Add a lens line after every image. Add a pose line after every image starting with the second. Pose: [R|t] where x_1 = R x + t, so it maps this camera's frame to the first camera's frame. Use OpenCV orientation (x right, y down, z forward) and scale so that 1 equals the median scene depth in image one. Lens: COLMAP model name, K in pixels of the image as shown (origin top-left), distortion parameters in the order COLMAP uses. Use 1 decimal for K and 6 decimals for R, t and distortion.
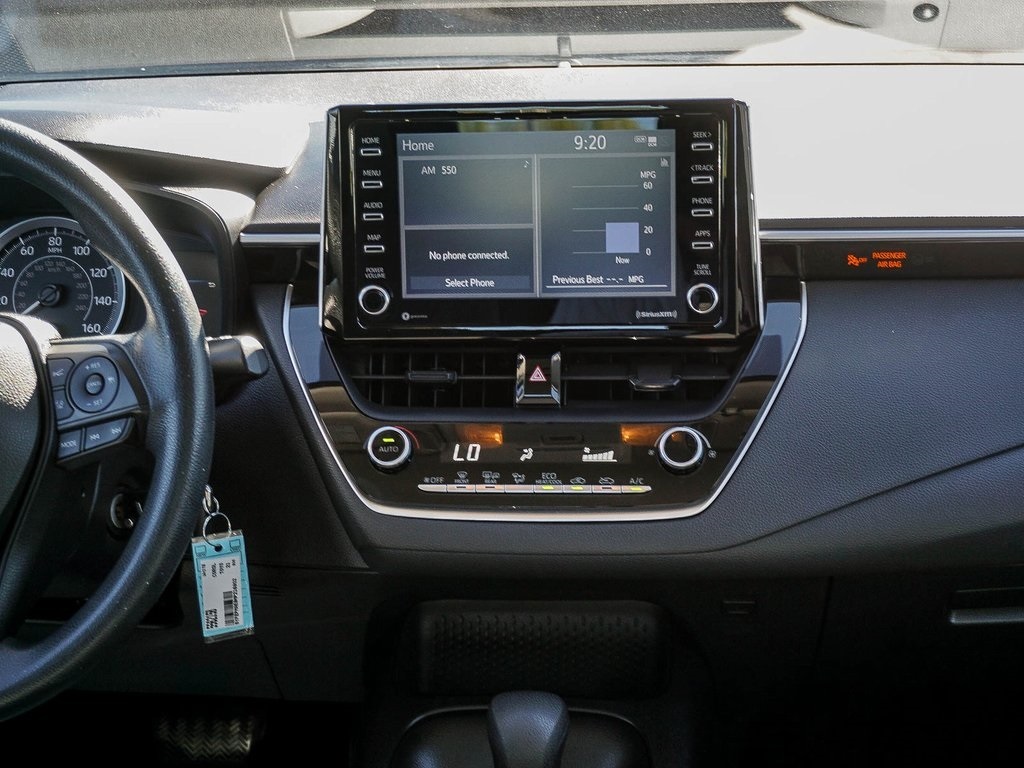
lens RADIAL K [[1828.7, 0, 512.0], [0, 1828.7, 384.0], [0, 0, 1]] dist [-0.038313, 0.139580]
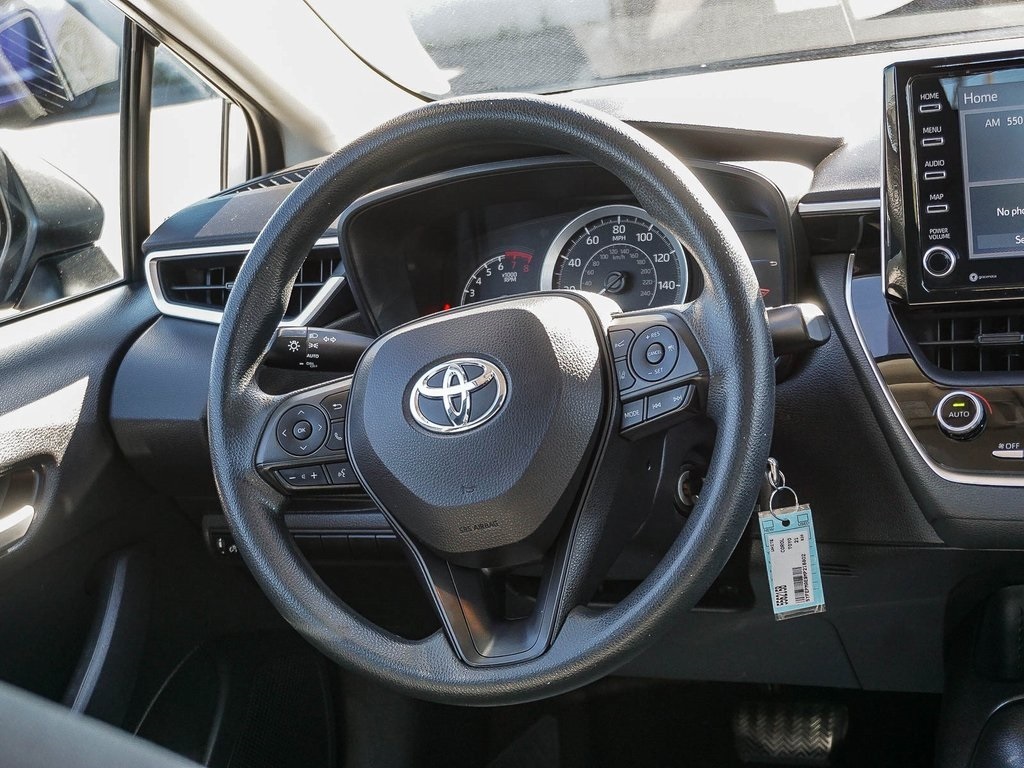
lens RADIAL K [[1828.7, 0, 512.0], [0, 1828.7, 384.0], [0, 0, 1]] dist [-0.038313, 0.139580]
pose [[0.949224, -0.034335, -0.312721, 0.009316], [0.027738, 0.999289, -0.025521, 0.036534], [0.313375, 0.015551, 0.949502, 0.019653]]
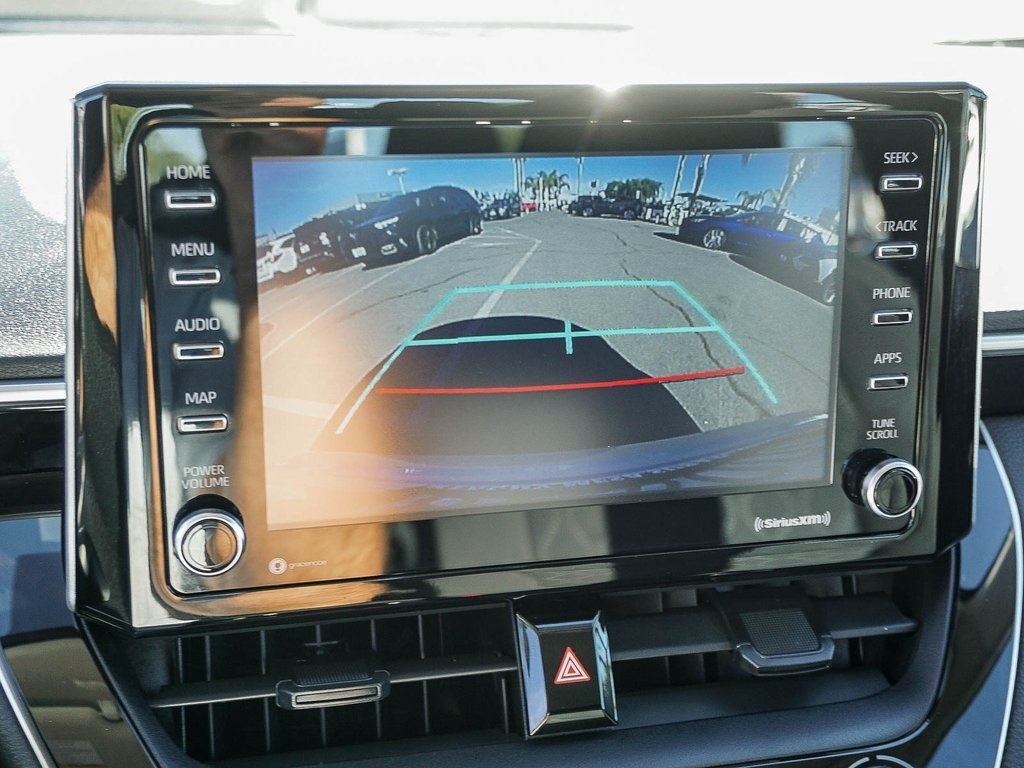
lens RADIAL K [[1343.5, 0, 512.0], [0, 1343.5, 384.0], [0, 0, 1]] dist [0.078700, 0.000264]
pose [[0.941843, -0.056924, 0.331198, -0.111583], [0.041726, 0.997732, 0.052826, -0.097295], [-0.333453, -0.035934, 0.942082, 0.676201]]
